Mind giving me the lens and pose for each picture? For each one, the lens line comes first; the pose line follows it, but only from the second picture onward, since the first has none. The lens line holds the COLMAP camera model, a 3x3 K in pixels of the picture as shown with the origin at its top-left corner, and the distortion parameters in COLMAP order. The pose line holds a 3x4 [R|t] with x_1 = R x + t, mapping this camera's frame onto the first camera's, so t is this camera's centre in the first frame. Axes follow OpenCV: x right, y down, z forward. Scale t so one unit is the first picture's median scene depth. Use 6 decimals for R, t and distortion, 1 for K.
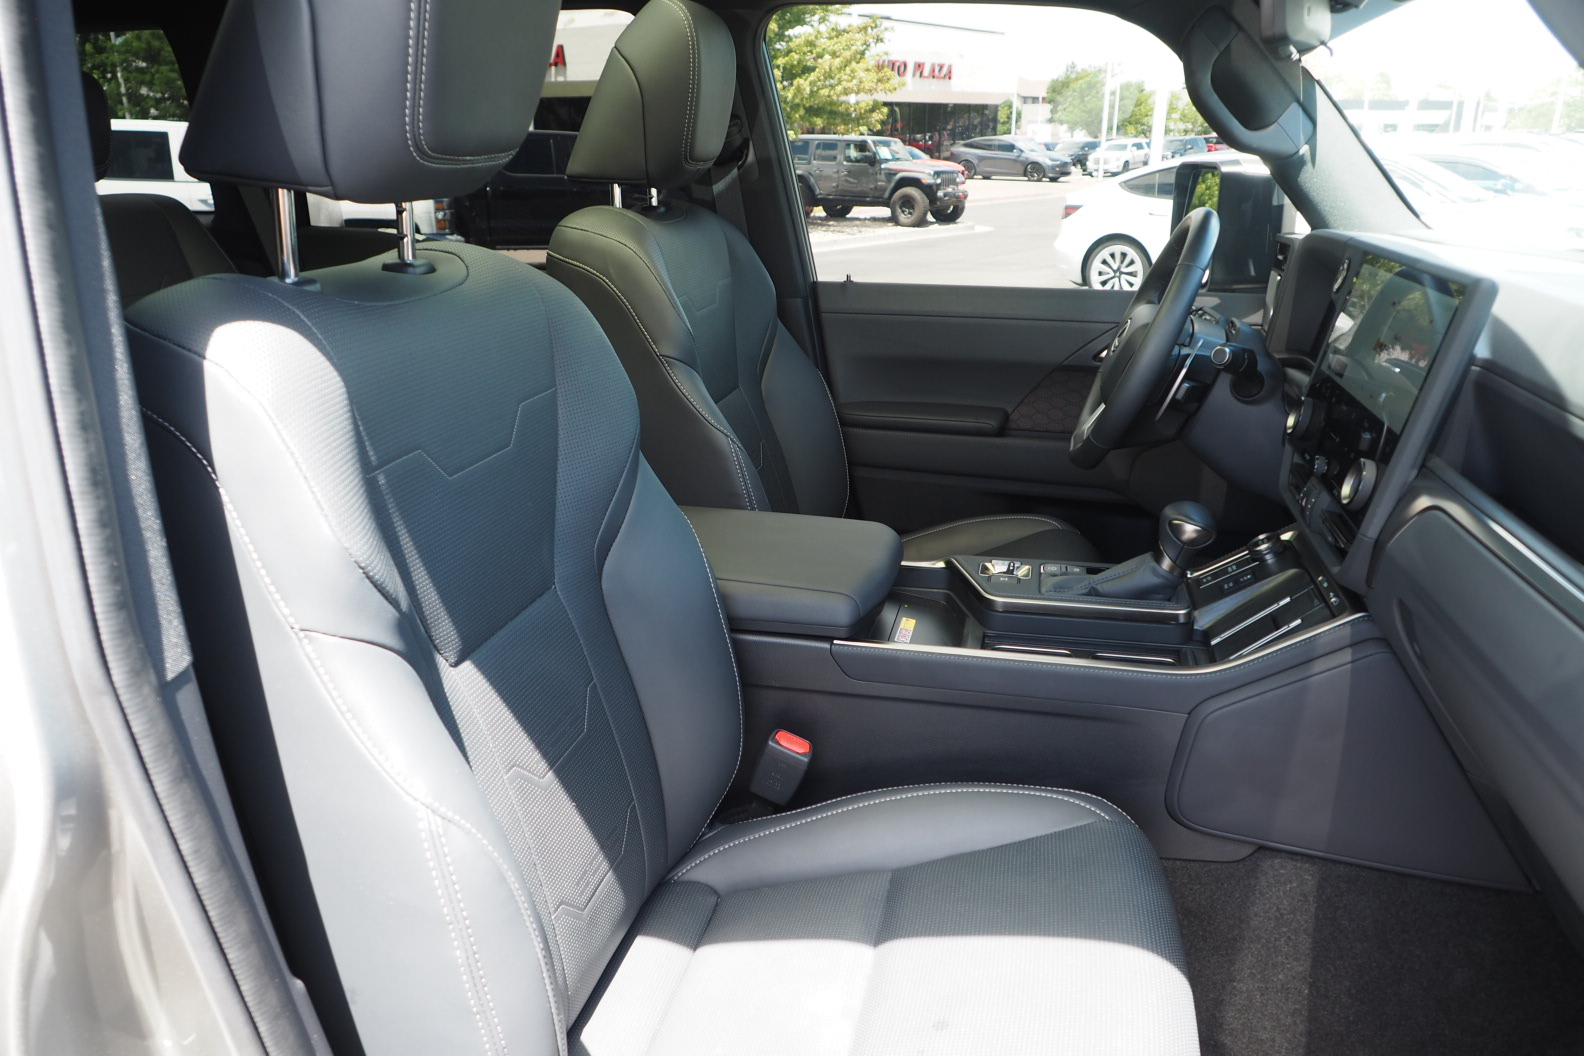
lens RADIAL K [[1116.9, 0, 792.0], [0, 1116.9, 528.0], [0, 0, 1]] dist [-0.031838, 0.001471]
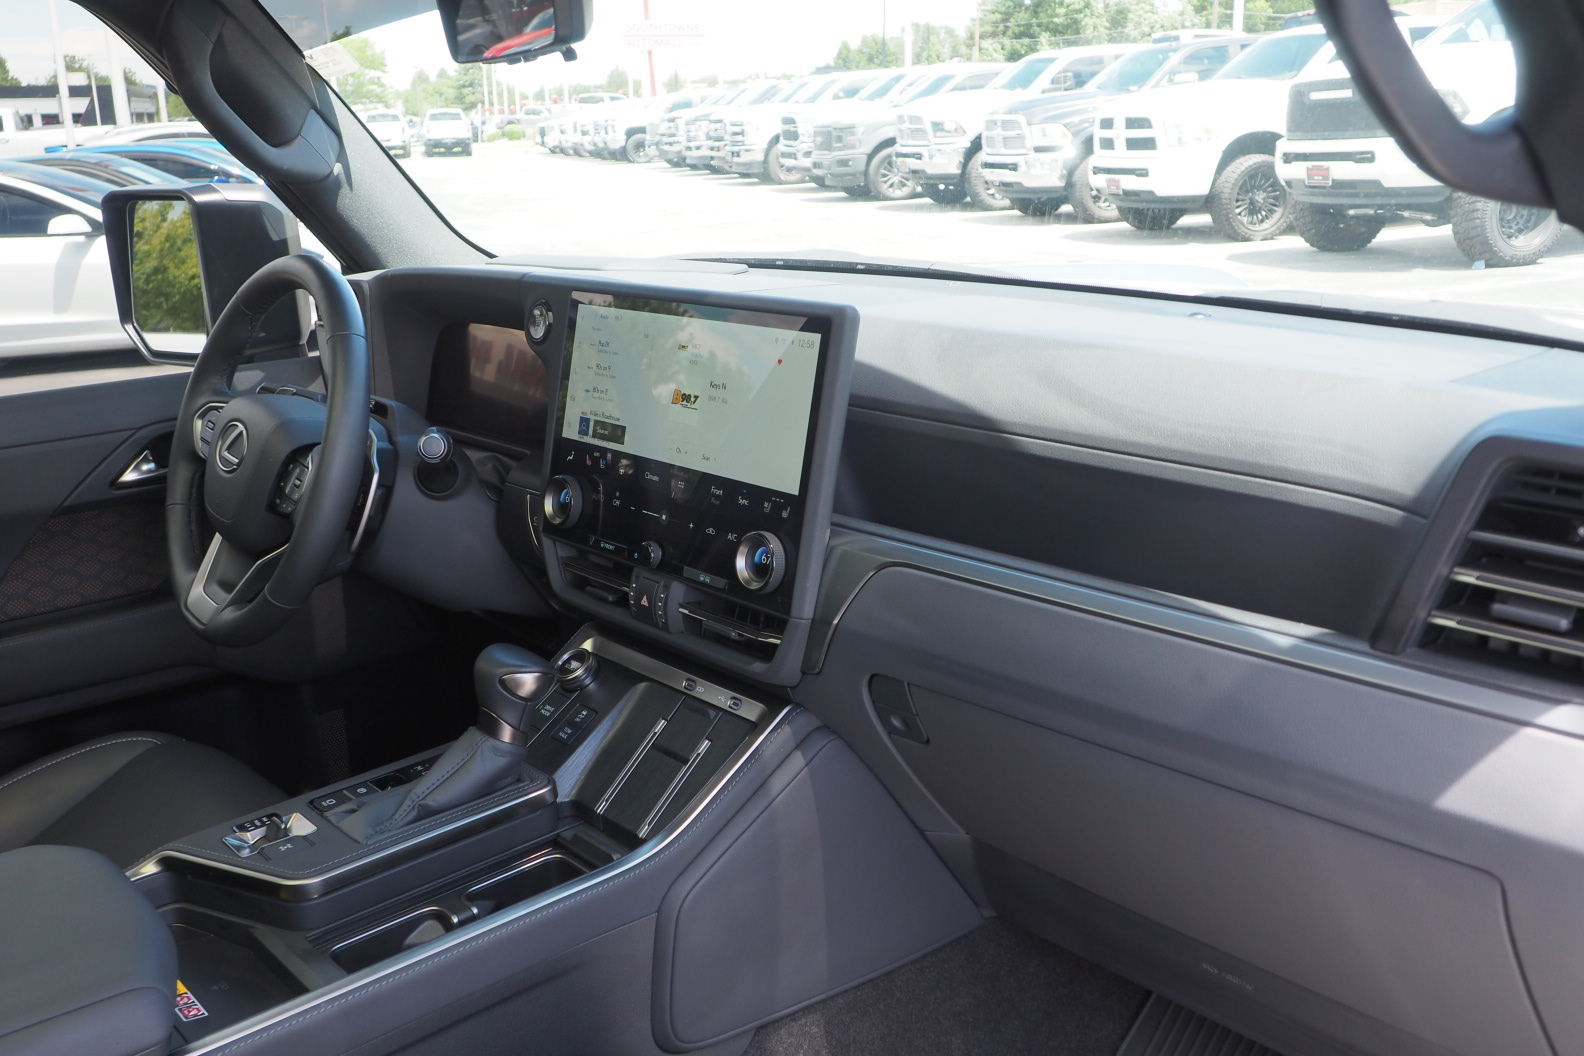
lens RADIAL K [[1404.1, 0, 817.2], [0, 1404.1, 514.4], [0, 0, 1]] dist [-0.007076, 0.002343]
pose [[0.583849, -0.233485, 0.777563, -0.222720], [0.294457, 0.953438, 0.065197, -0.104039], [-0.756581, 0.190893, 0.625416, 0.240478]]
